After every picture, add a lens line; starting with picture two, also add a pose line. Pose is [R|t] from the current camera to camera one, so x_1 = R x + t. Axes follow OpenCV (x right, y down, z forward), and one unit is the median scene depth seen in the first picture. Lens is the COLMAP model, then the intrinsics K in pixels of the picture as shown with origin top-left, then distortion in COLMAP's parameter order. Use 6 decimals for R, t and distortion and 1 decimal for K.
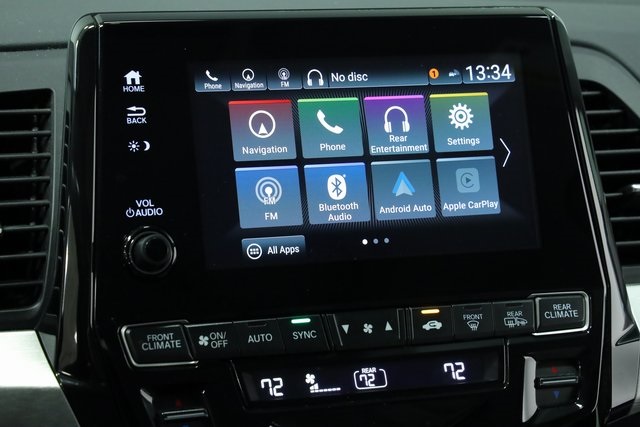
lens RADIAL K [[1793.3, 0, 324.8], [0, 1793.3, 210.0], [0, 0, 1]] dist [0.533013, 0.000000]
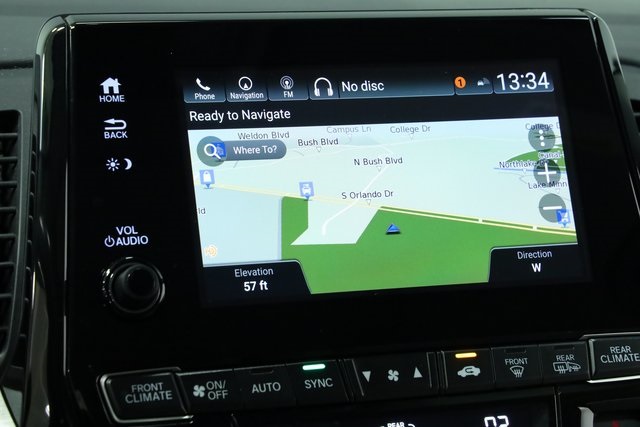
lens RADIAL K [[1793.3, 0, 322.4], [0, 1793.3, 208.9], [0, 0, 1]] dist [0.533013, 0.000000]
pose [[0.999633, -0.026669, -0.004778, -0.003290], [0.026211, 0.996554, -0.078703, 0.054378], [0.006860, 0.078548, 0.996887, 0.148913]]
